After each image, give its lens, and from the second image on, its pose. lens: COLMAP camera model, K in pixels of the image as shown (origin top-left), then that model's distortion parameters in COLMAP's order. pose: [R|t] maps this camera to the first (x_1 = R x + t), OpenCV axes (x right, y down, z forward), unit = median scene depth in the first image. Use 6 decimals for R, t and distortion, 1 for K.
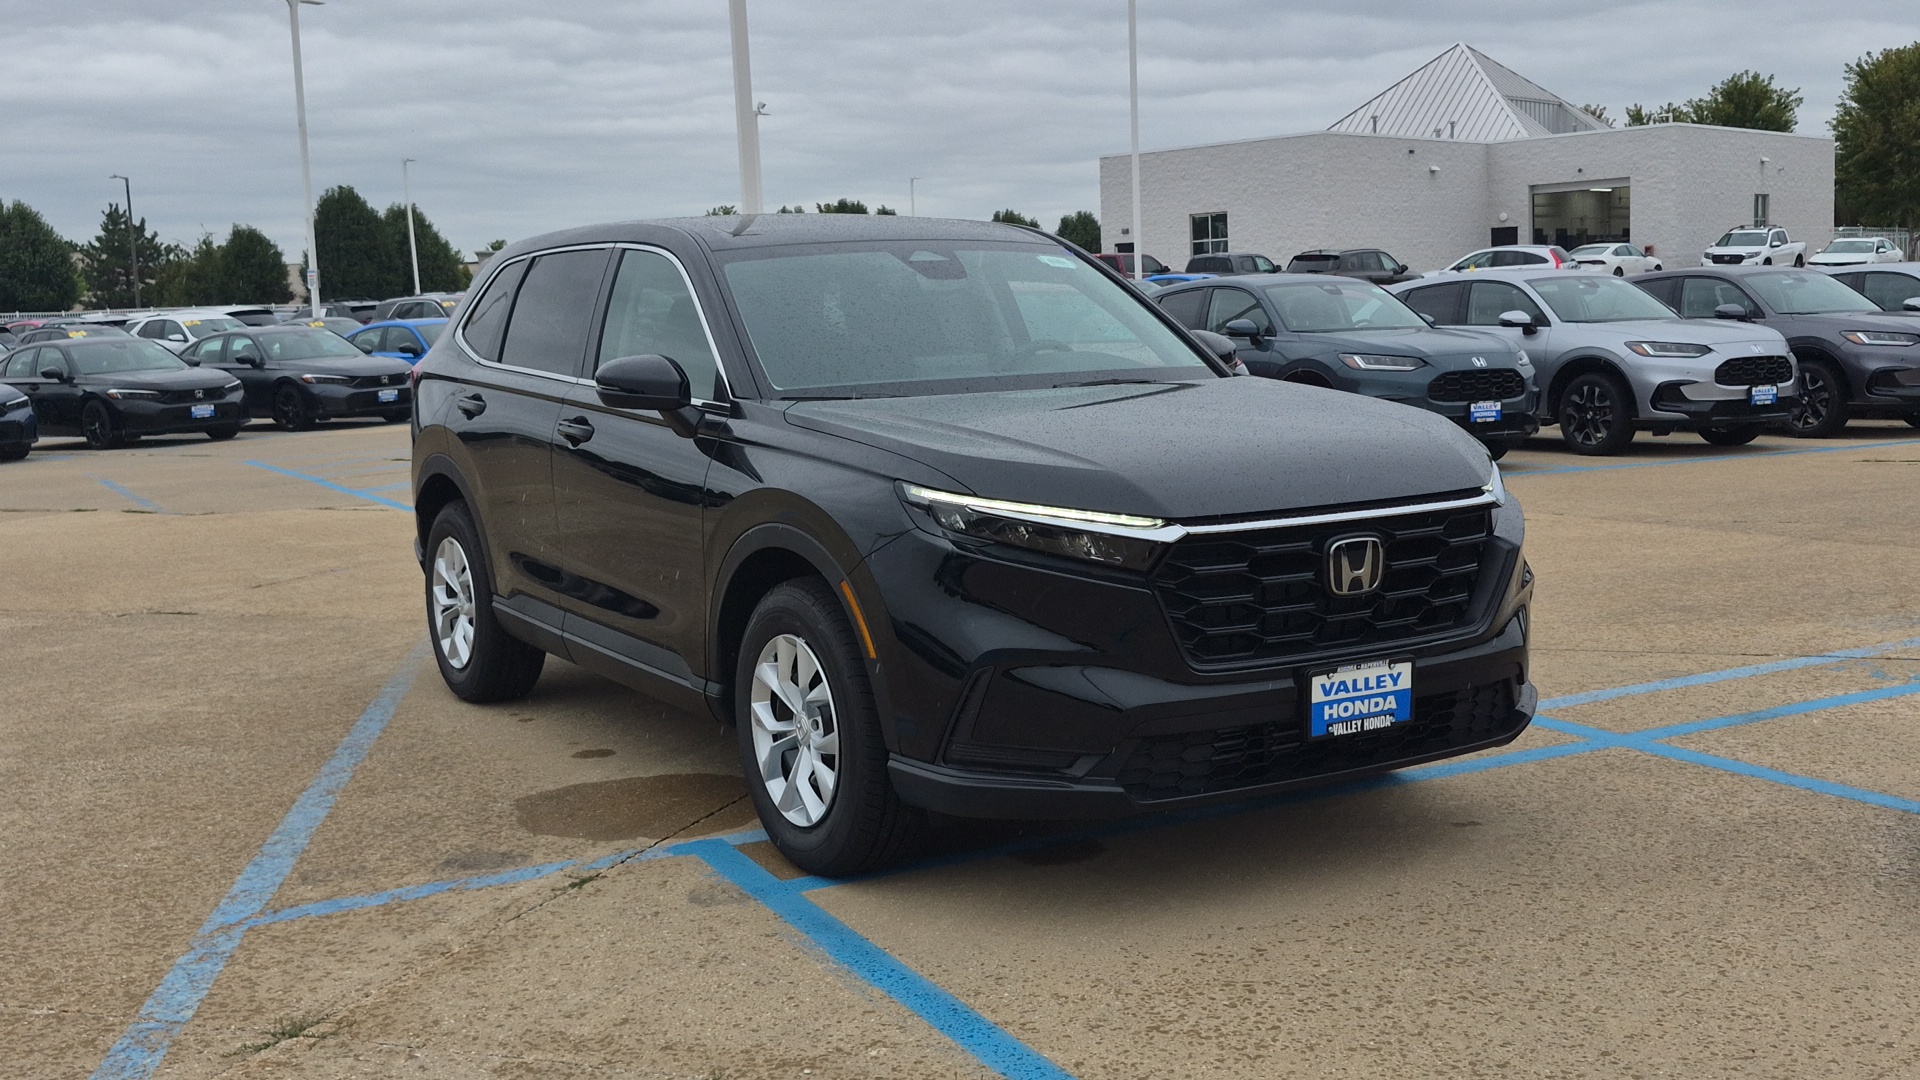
lens RADIAL K [[1921.6, 0, 963.9], [0, 1921.6, 534.5], [0, 0, 1]] dist [0.061865, 0.000000]
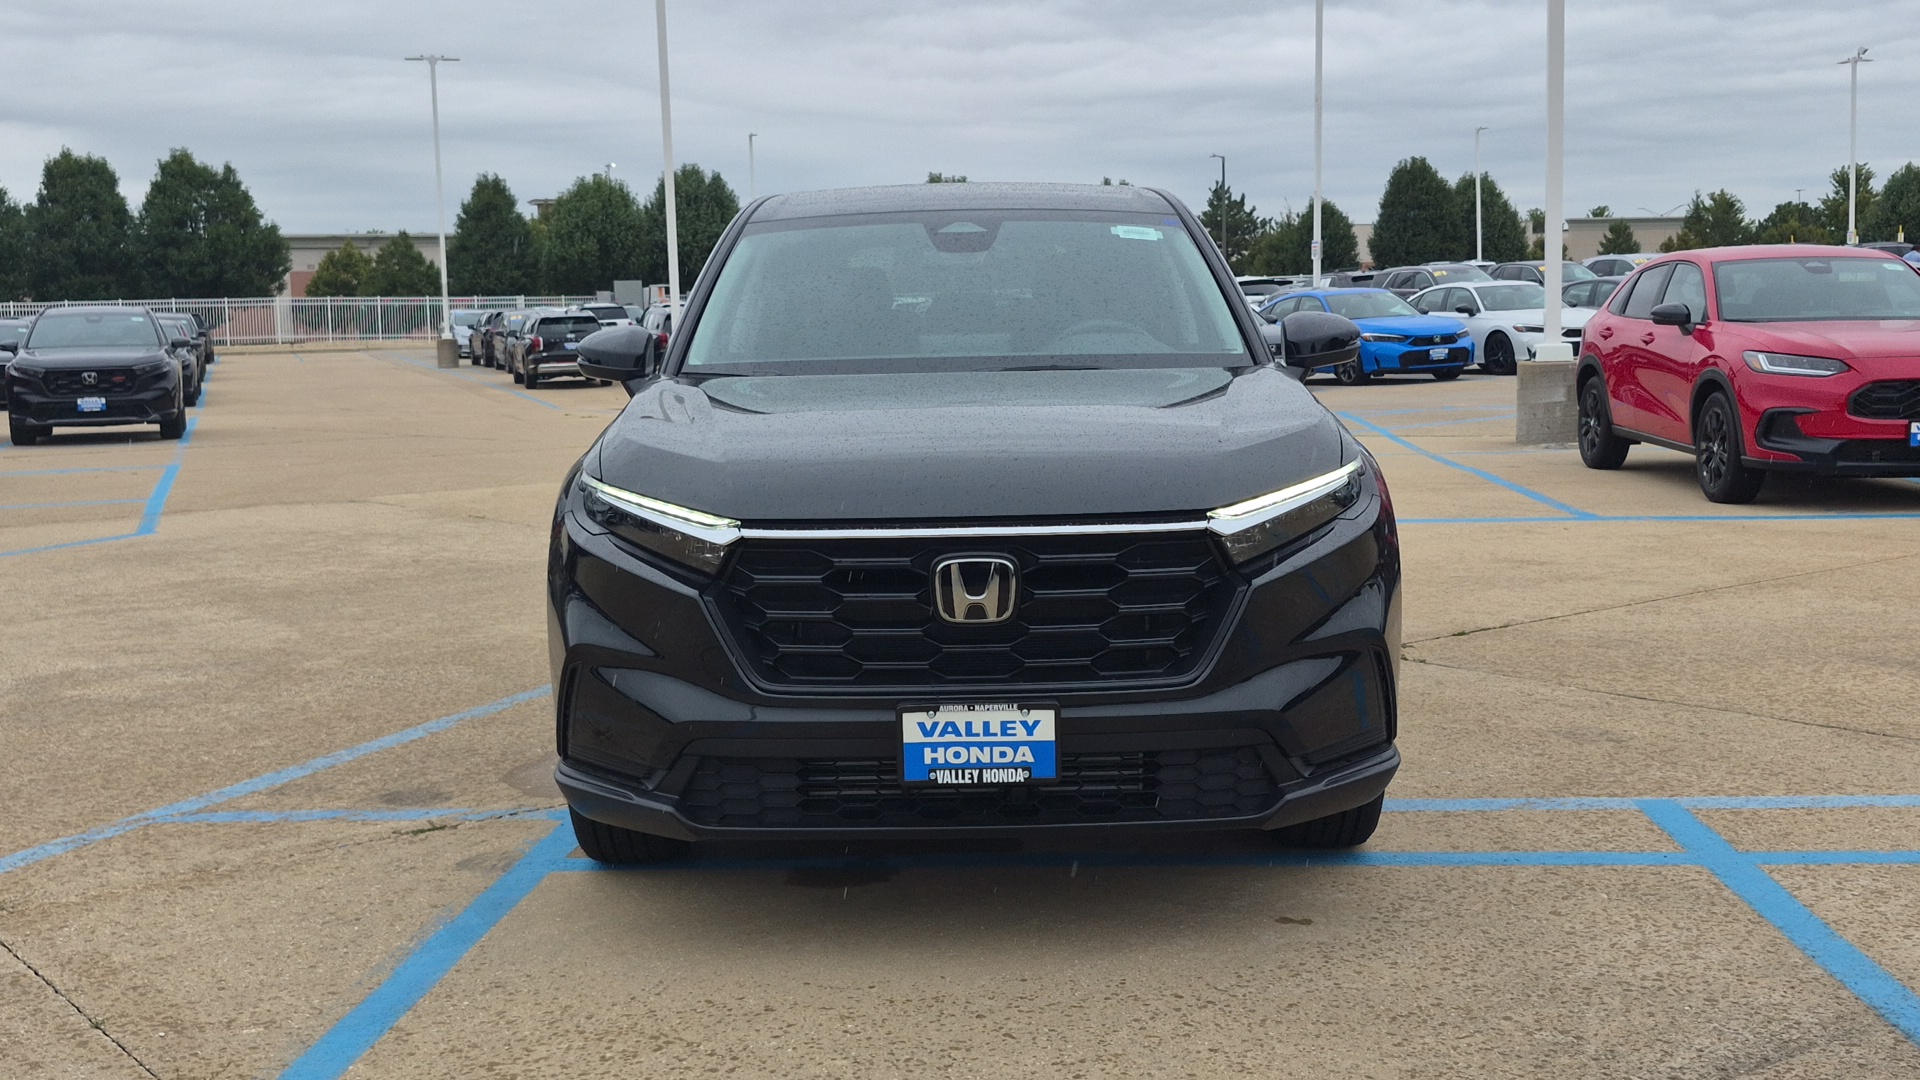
lens RADIAL K [[1921.6, 0, 978.1], [0, 1921.6, 529.7], [0, 0, 1]] dist [0.061865, 0.000000]
pose [[0.872298, 0.073331, -0.483444, 0.611381], [-0.069462, 0.997247, 0.025935, -0.032465], [0.484016, 0.010958, 0.874991, 0.250556]]
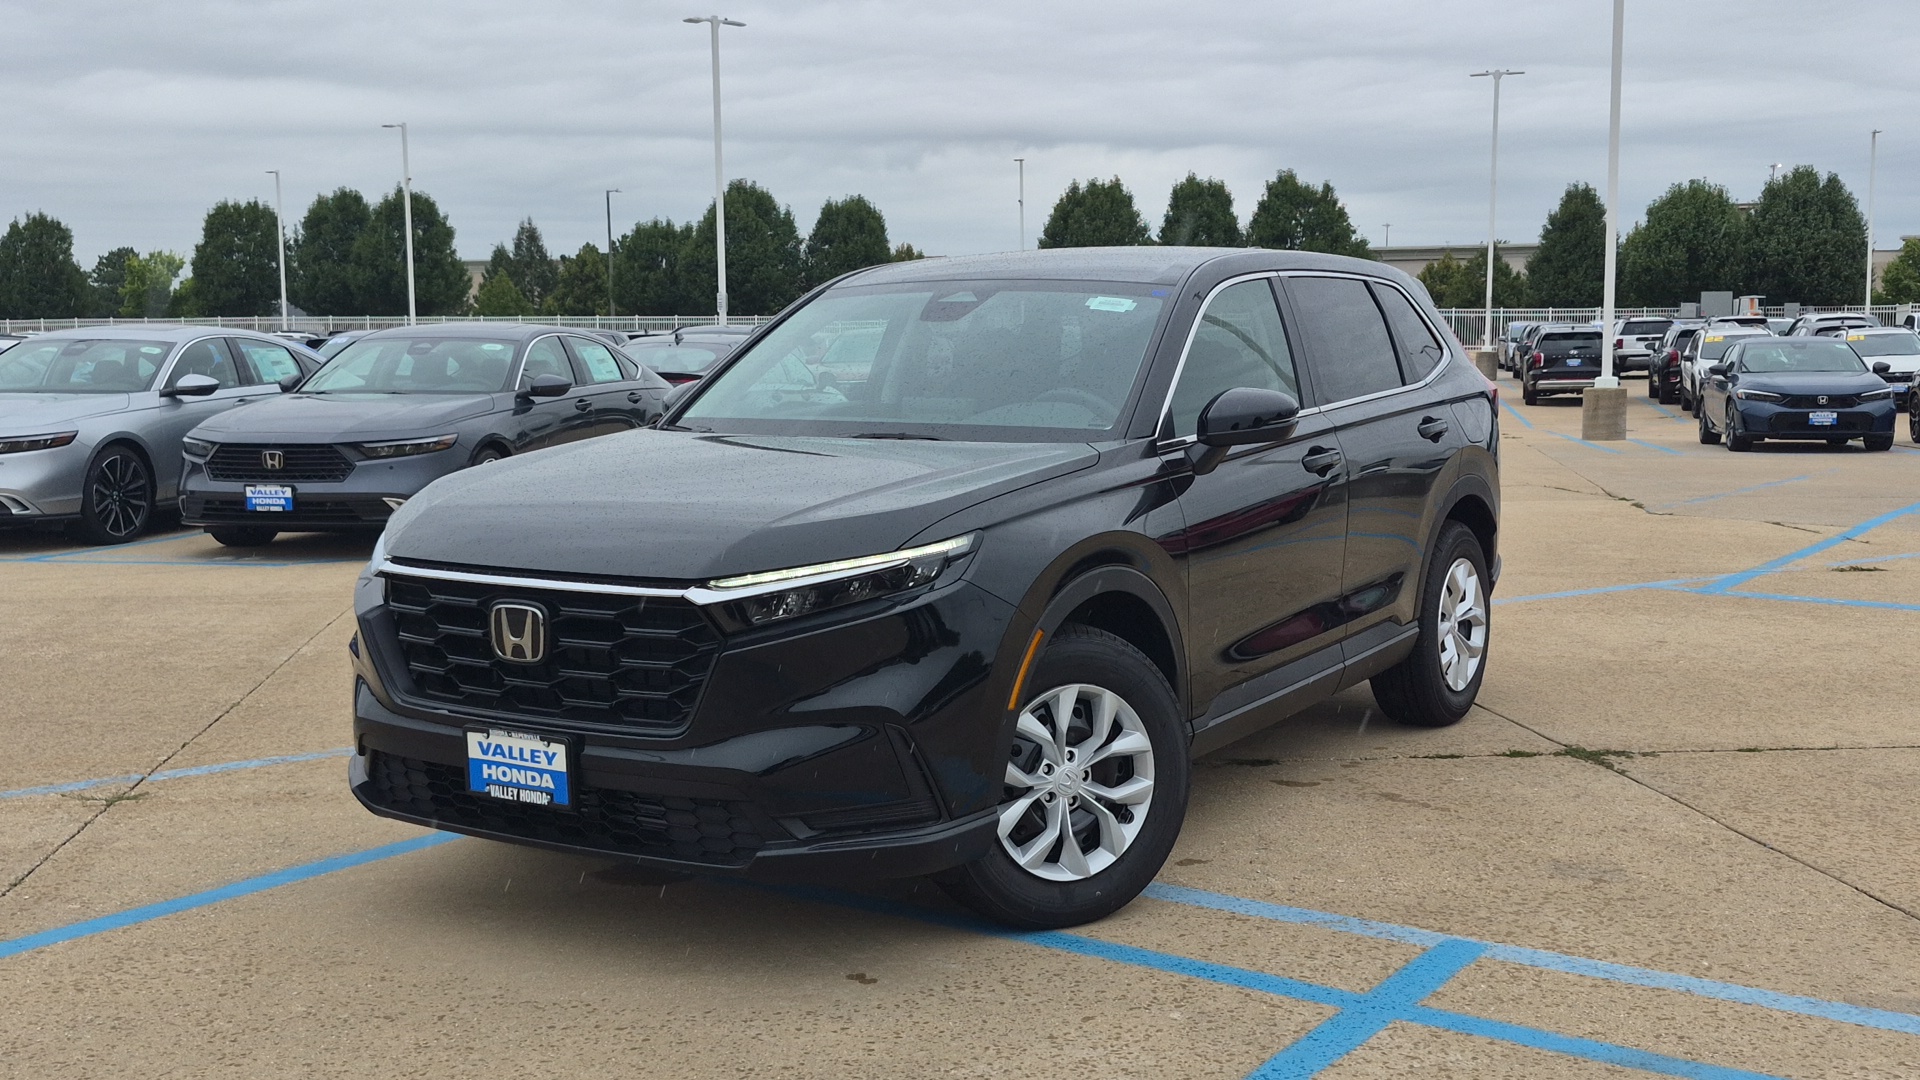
lens RADIAL K [[1921.6, 0, 989.1], [0, 1921.6, 544.3], [0, 0, 1]] dist [0.061865, 0.000000]
pose [[0.500408, 0.127855, -0.856298, 1.157356], [-0.118374, 0.989852, 0.078620, -0.134179], [0.857659, 0.062022, 0.510464, 0.694723]]
